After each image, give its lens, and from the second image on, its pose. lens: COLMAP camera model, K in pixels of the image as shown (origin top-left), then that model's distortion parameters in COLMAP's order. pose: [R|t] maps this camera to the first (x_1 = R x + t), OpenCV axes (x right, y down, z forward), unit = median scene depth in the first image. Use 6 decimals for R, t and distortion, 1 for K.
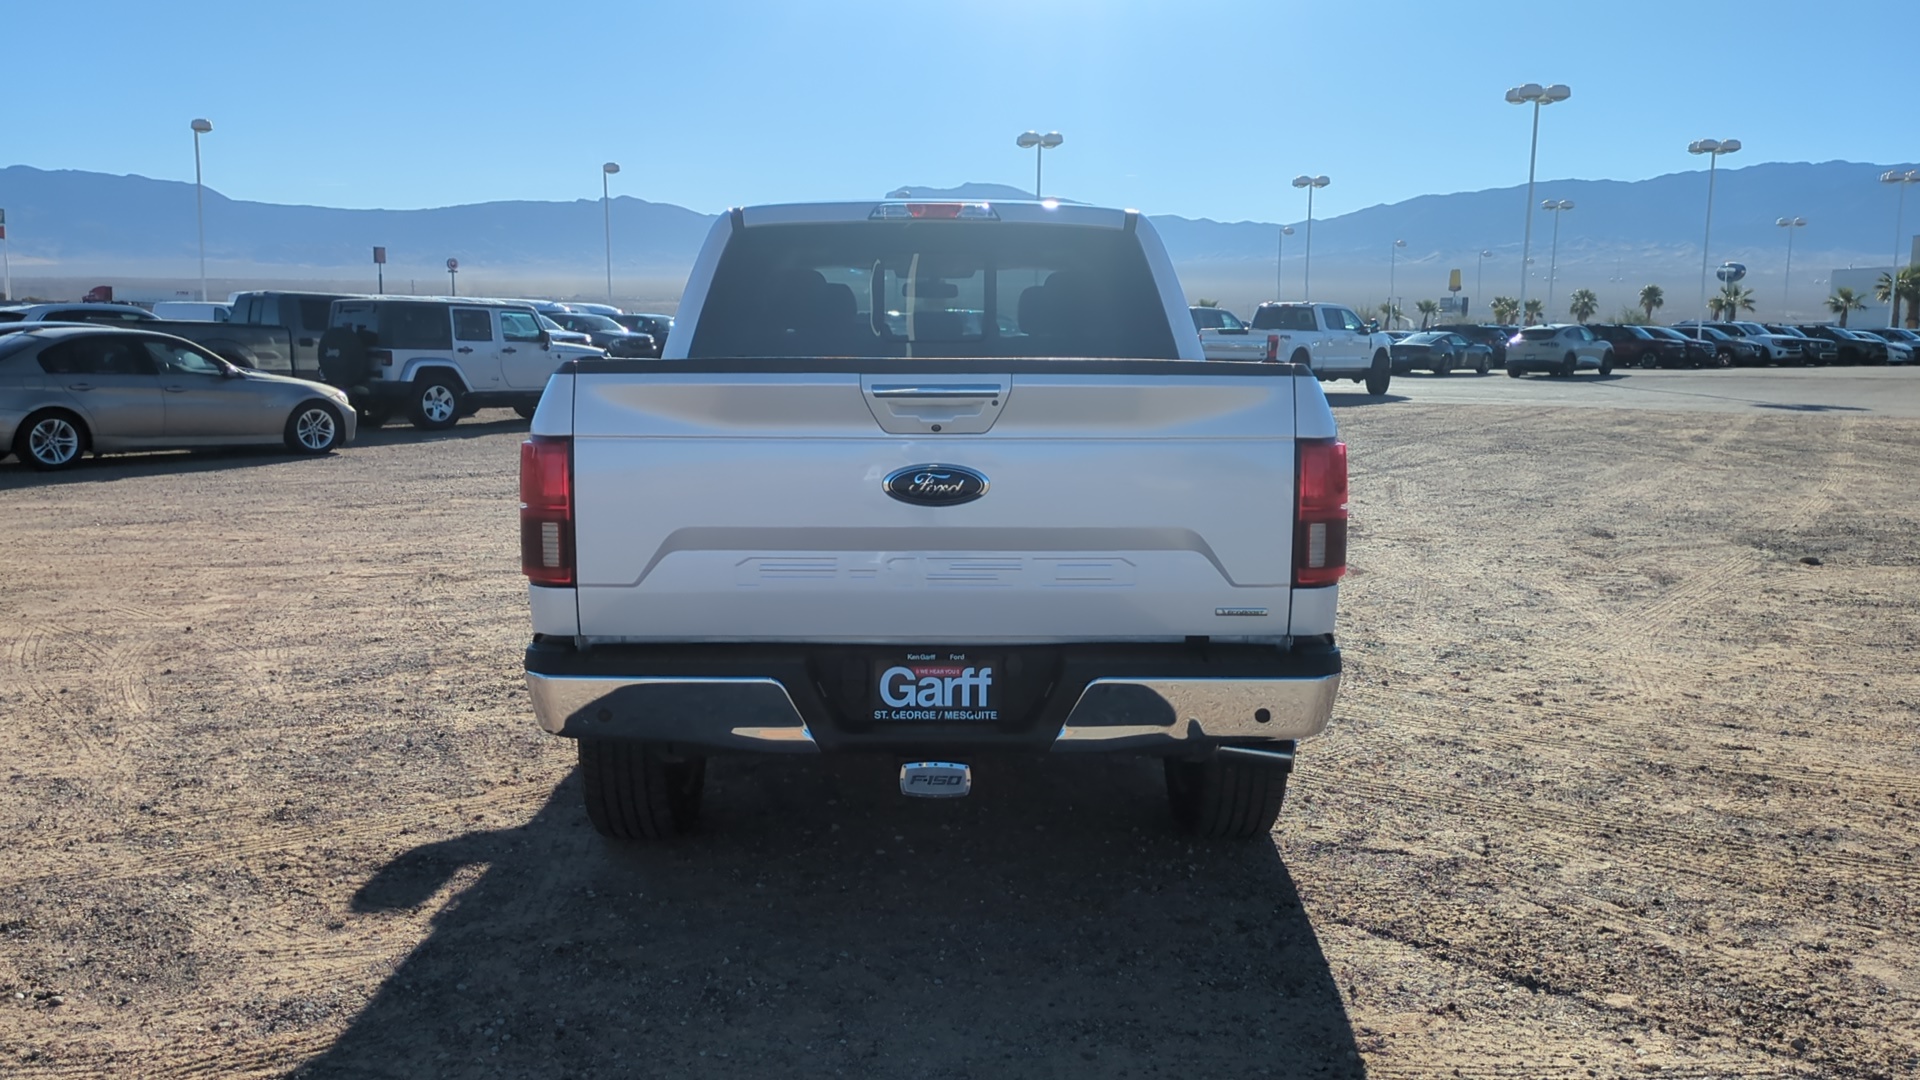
lens RADIAL K [[1653.8, 0, 969.2], [0, 1653.8, 541.9], [0, 0, 1]] dist [0.087179, -0.129719]
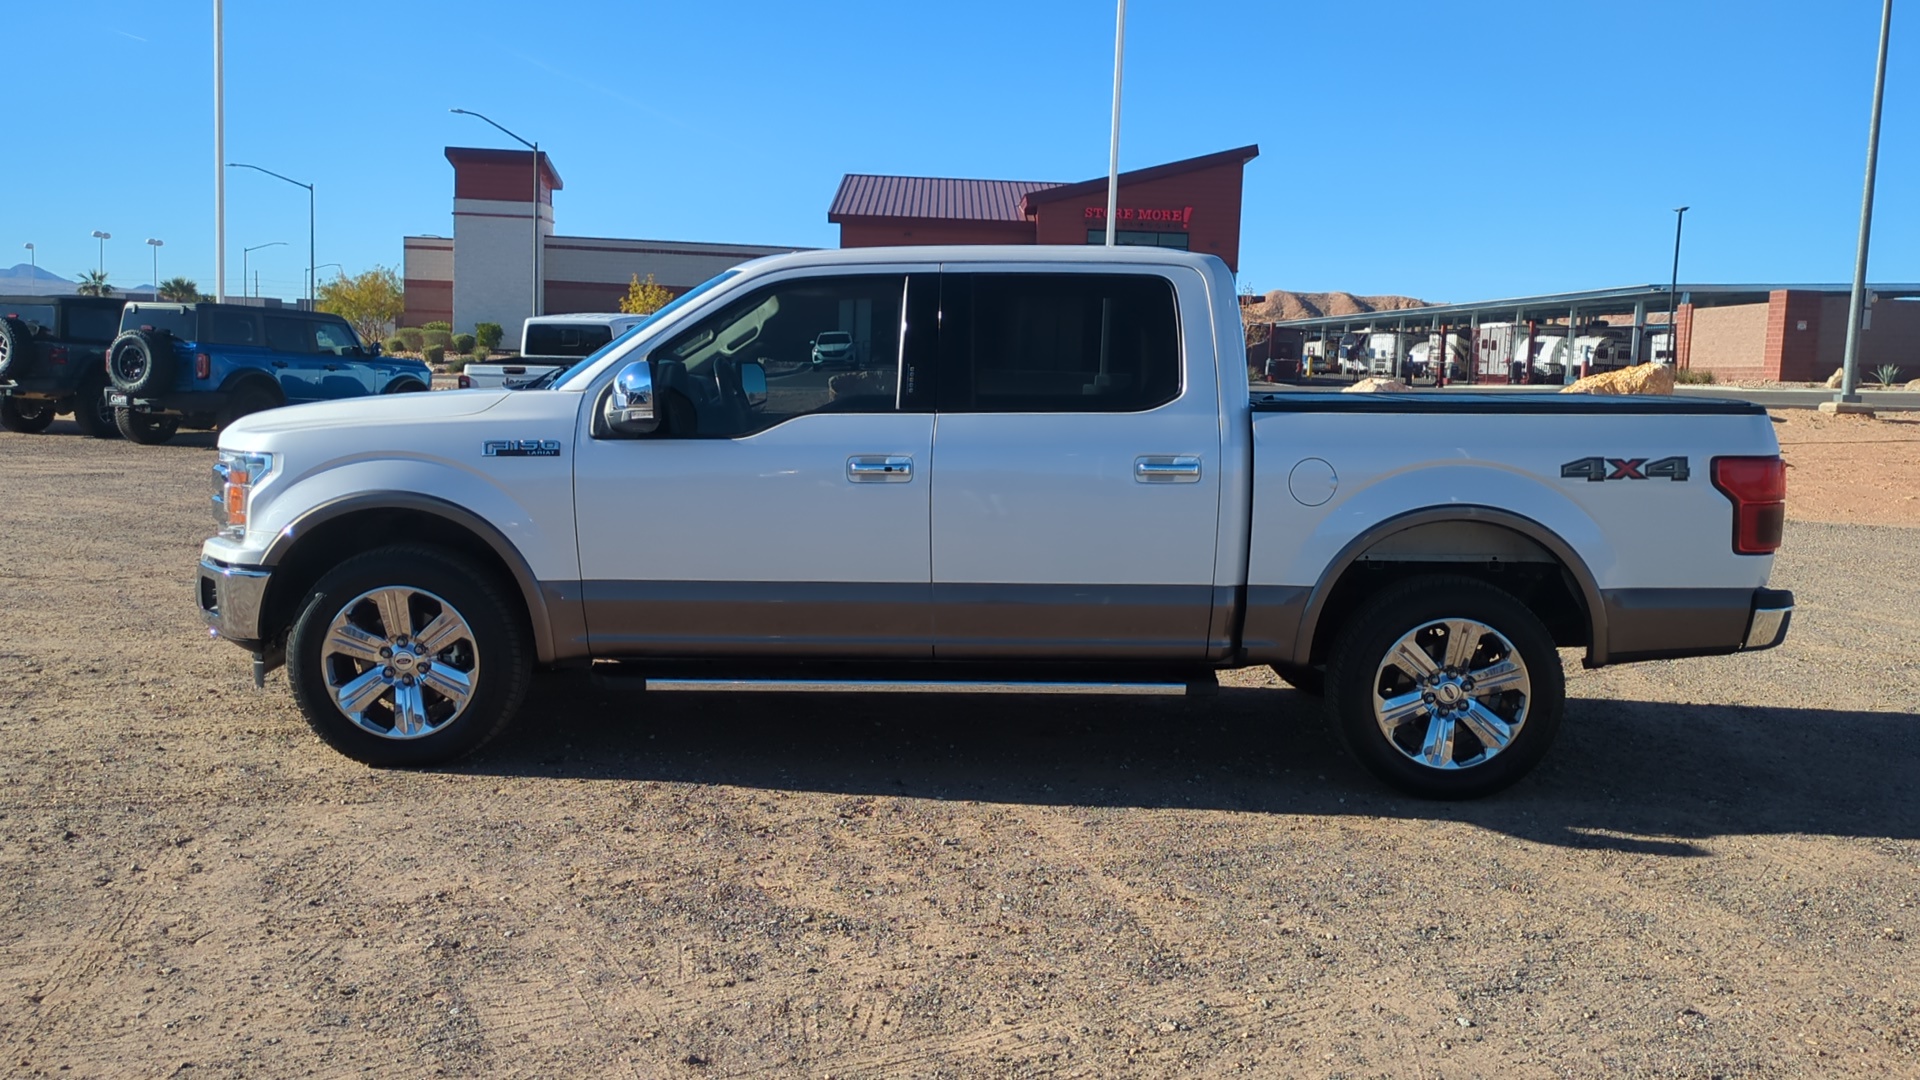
lens RADIAL K [[1655.0, 0, 978.6], [0, 1655.0, 538.7], [0, 0, 1]] dist [0.070691, -0.098814]
pose [[0.024094, -0.115860, 0.992973, -1.534295], [0.098941, 0.988662, 0.112956, -0.198201], [-0.994802, 0.095524, 0.035284, 1.427073]]
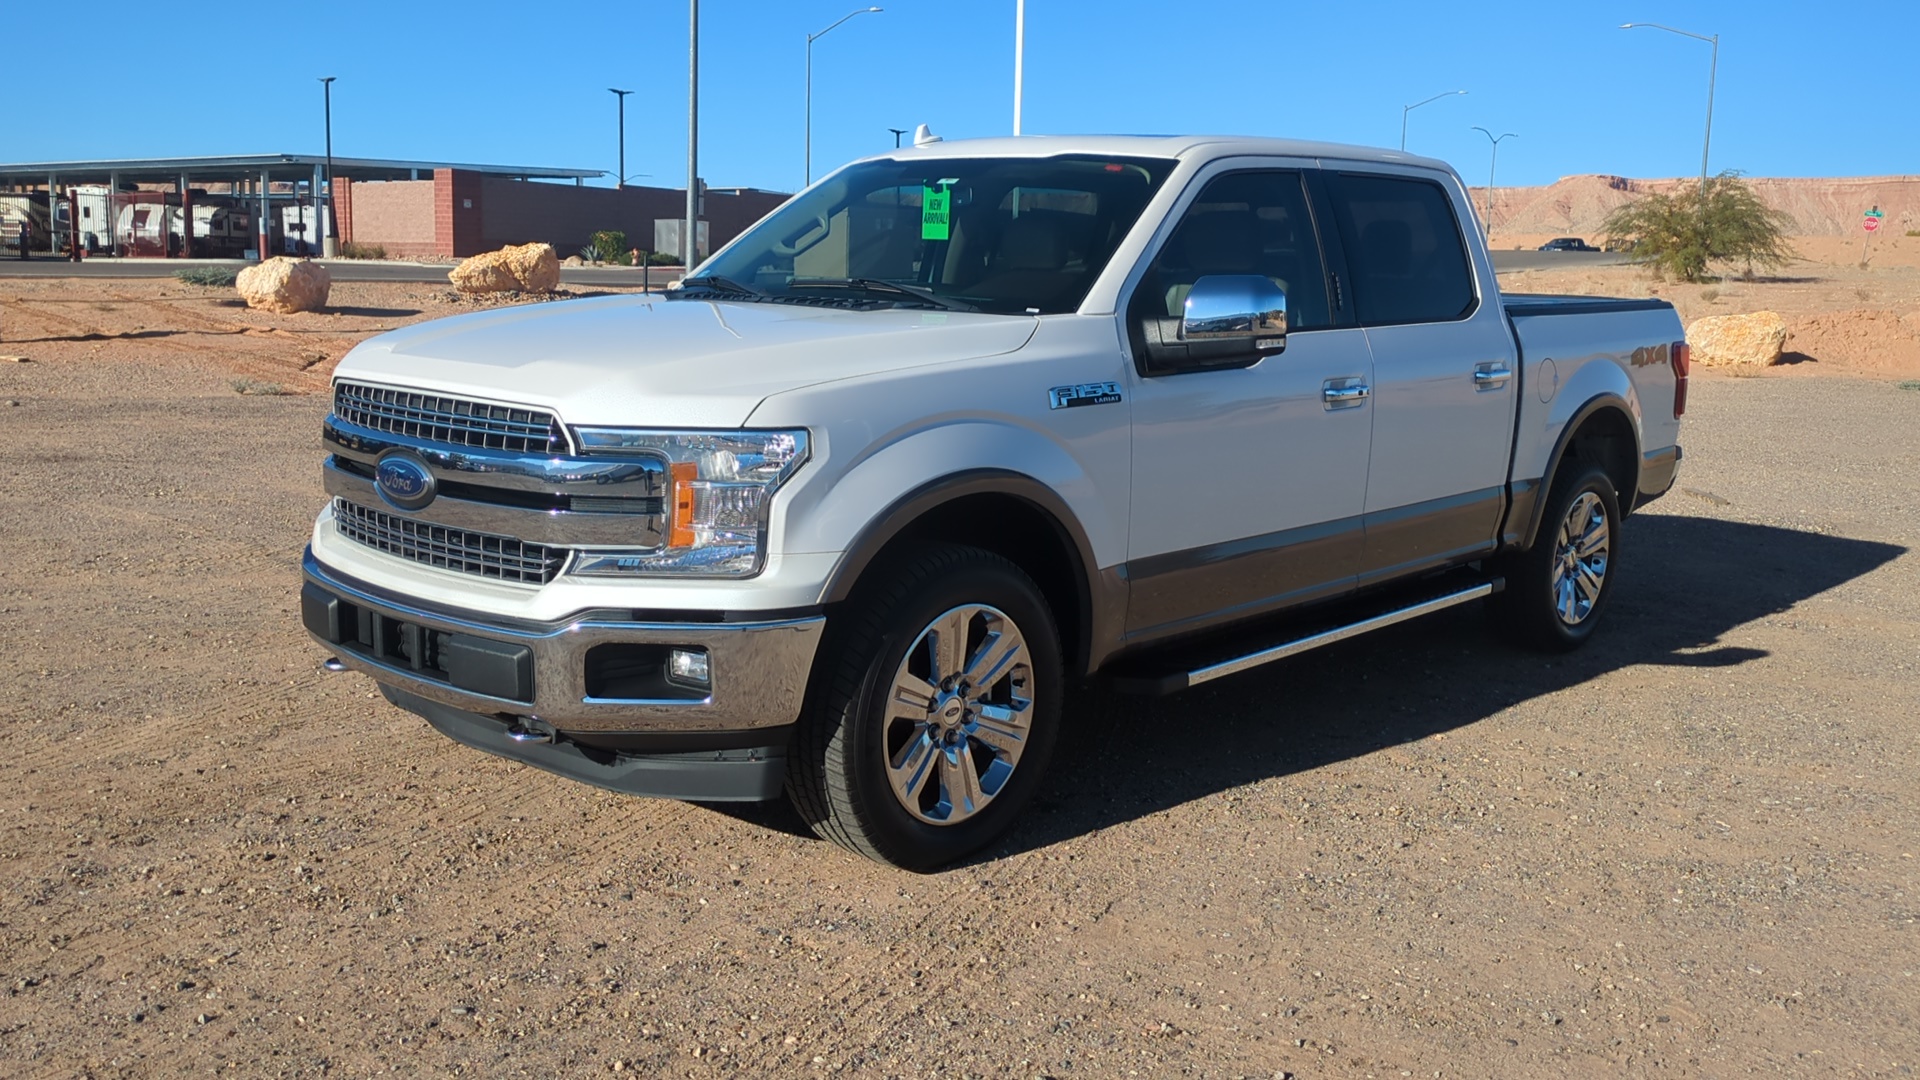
lens RADIAL K [[1655.0, 0, 978.6], [0, 1655.0, 538.7], [0, 0, 1]] dist [0.070691, -0.098814]
pose [[-0.723046, -0.139674, 0.676532, -0.865736], [0.049074, 0.966486, 0.251985, -0.318430], [-0.689054, 0.215397, -0.691960, 2.527843]]
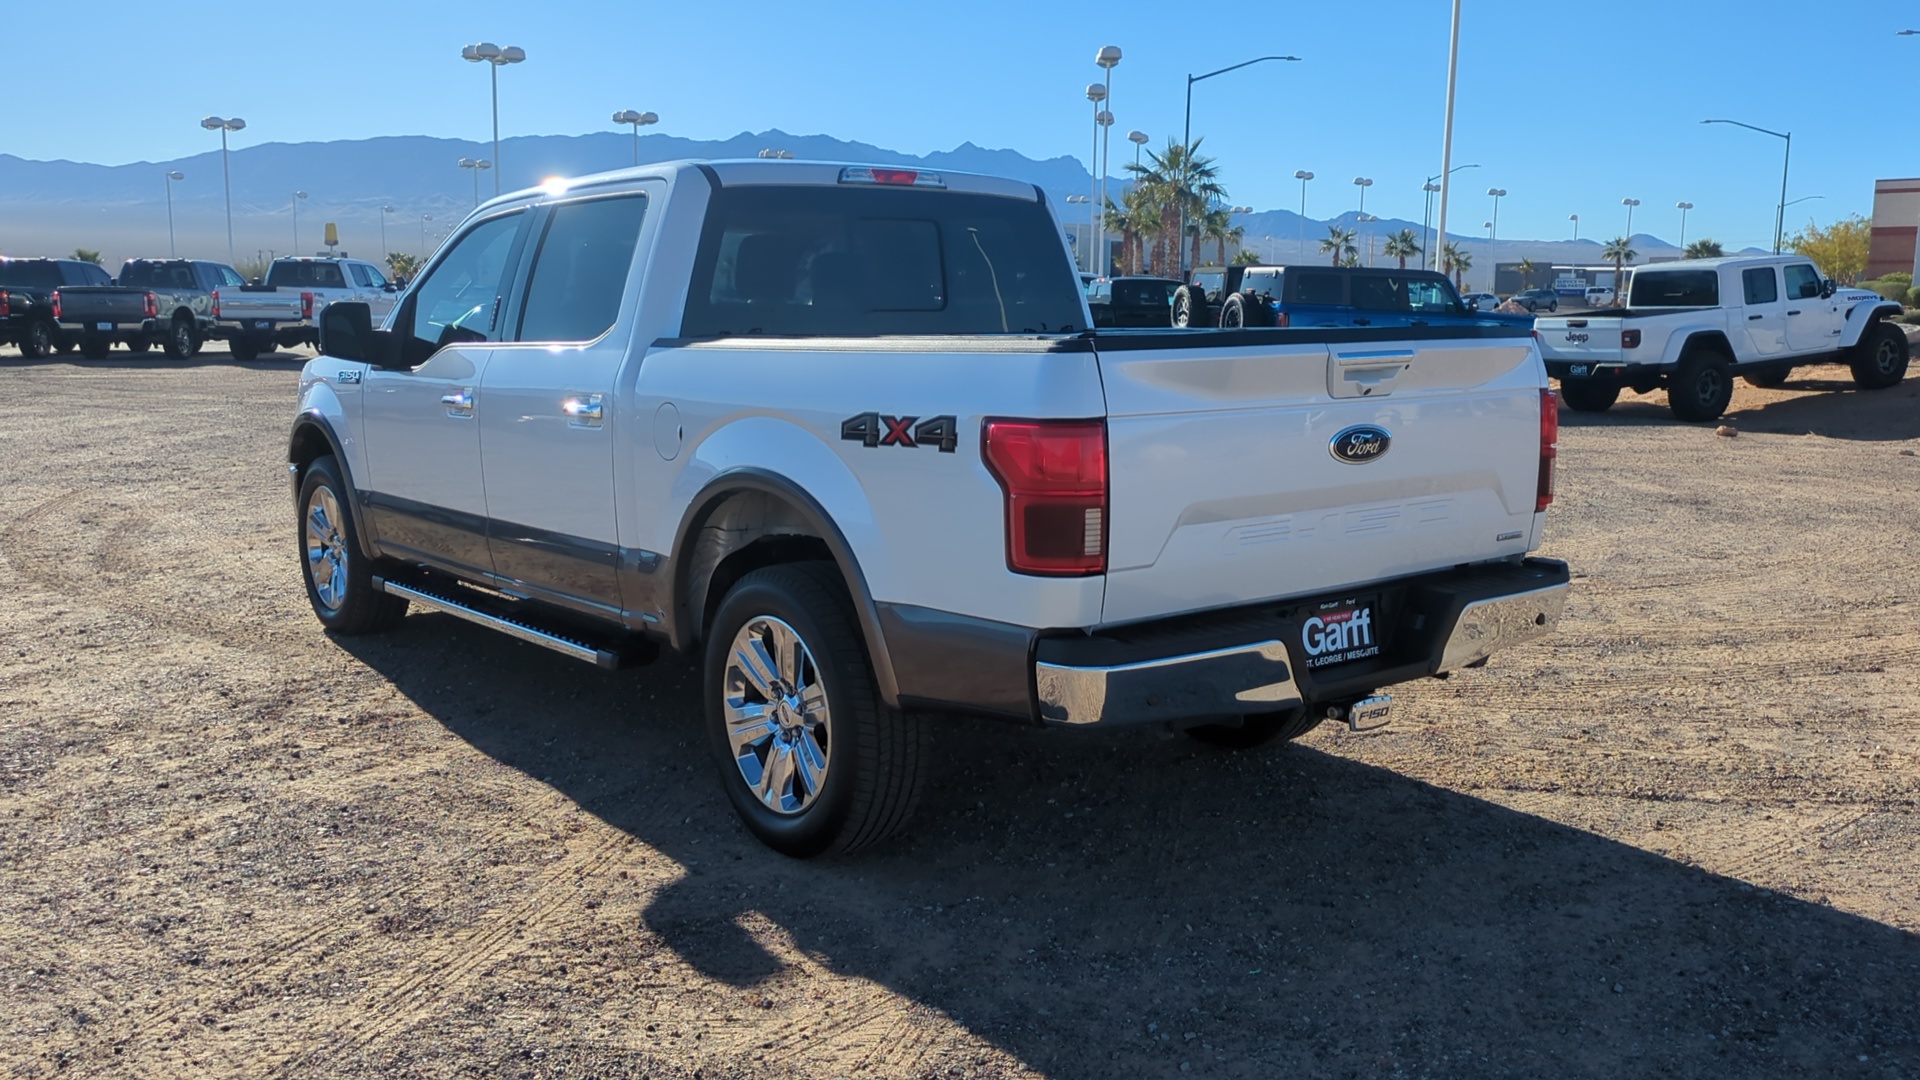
lens RADIAL K [[1655.0, 0, 978.6], [0, 1655.0, 538.7], [0, 0, 1]] dist [0.070691, -0.098814]
pose [[0.792712, -0.093827, 0.602332, -0.739466], [0.079458, 0.995558, 0.050508, -0.040207], [-0.604396, 0.007822, 0.796646, 0.237990]]
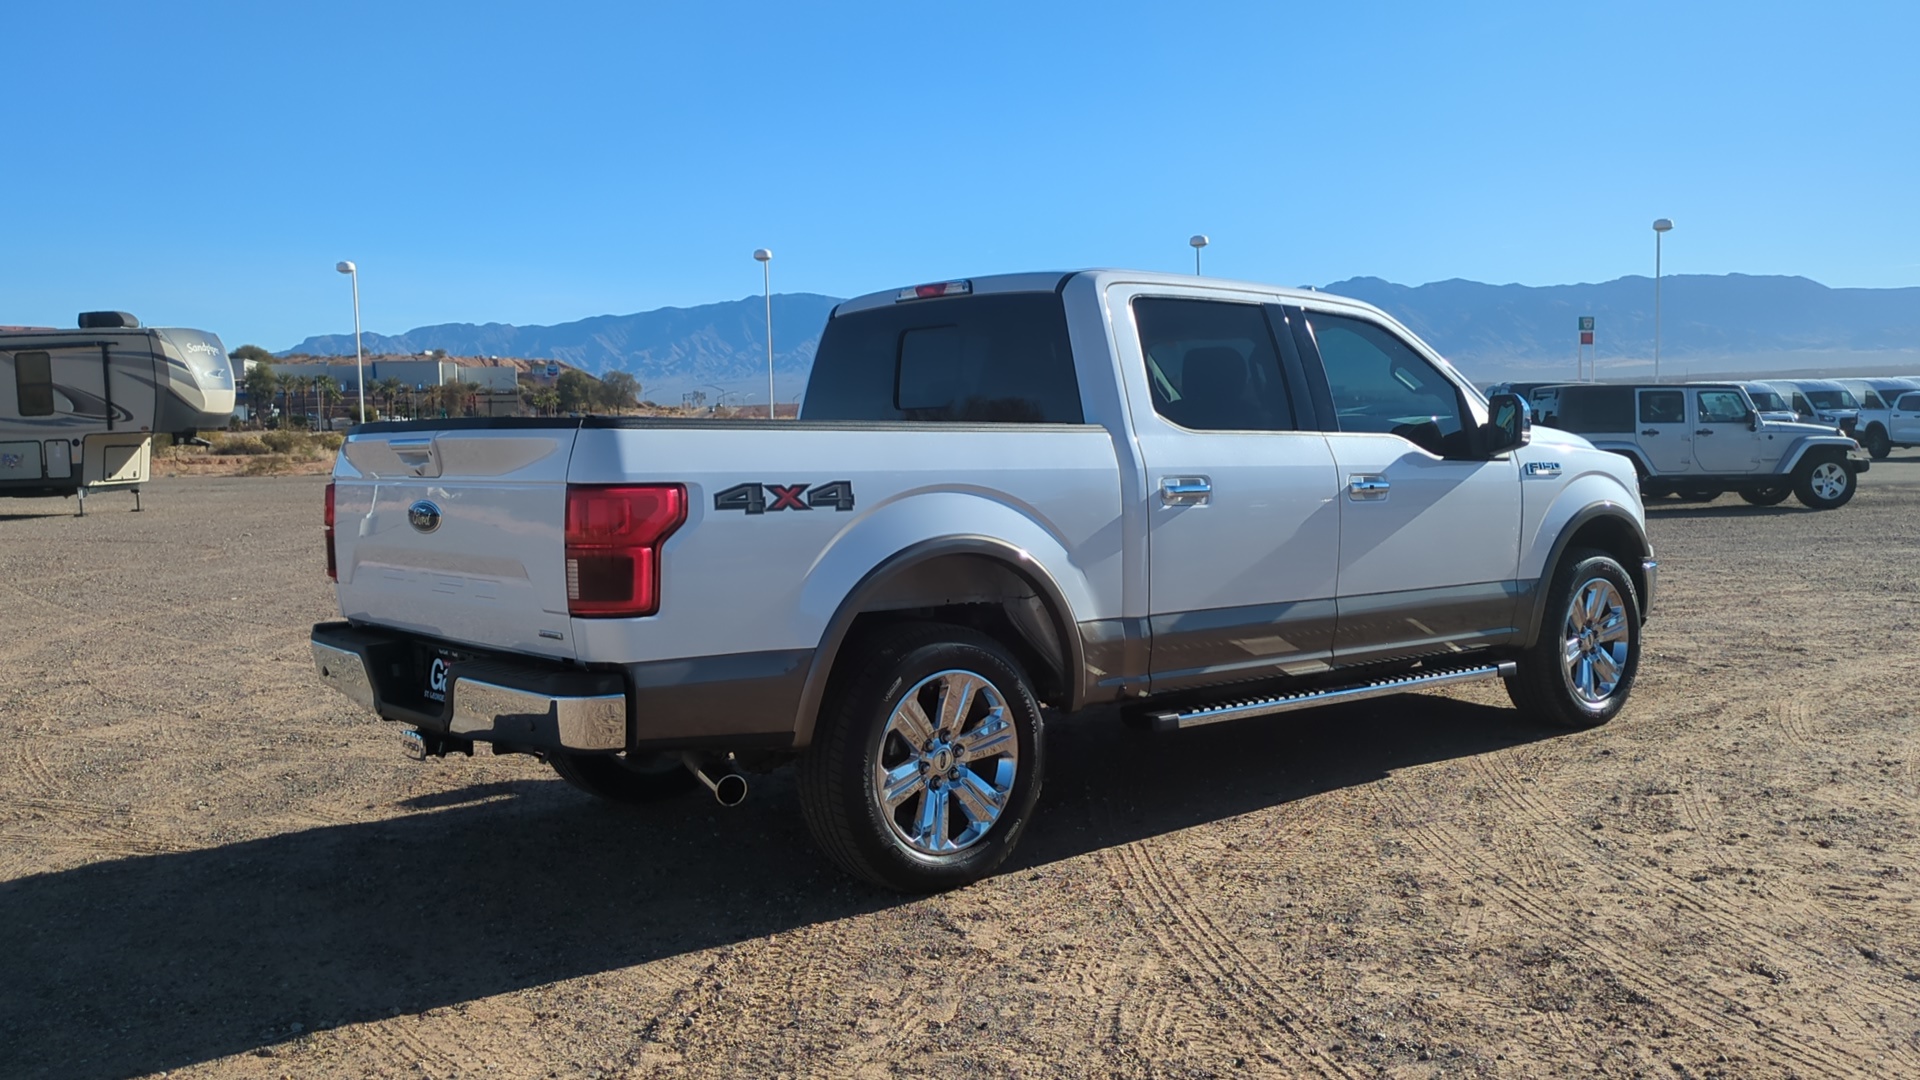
lens RADIAL K [[1655.0, 0, 978.6], [0, 1655.0, 538.7], [0, 0, 1]] dist [0.070691, -0.098814]
pose [[0.632625, 0.030345, -0.773864, 1.059693], [-0.073918, 0.997036, -0.021331, -0.018314], [0.770923, 0.070697, 0.632993, 0.429834]]
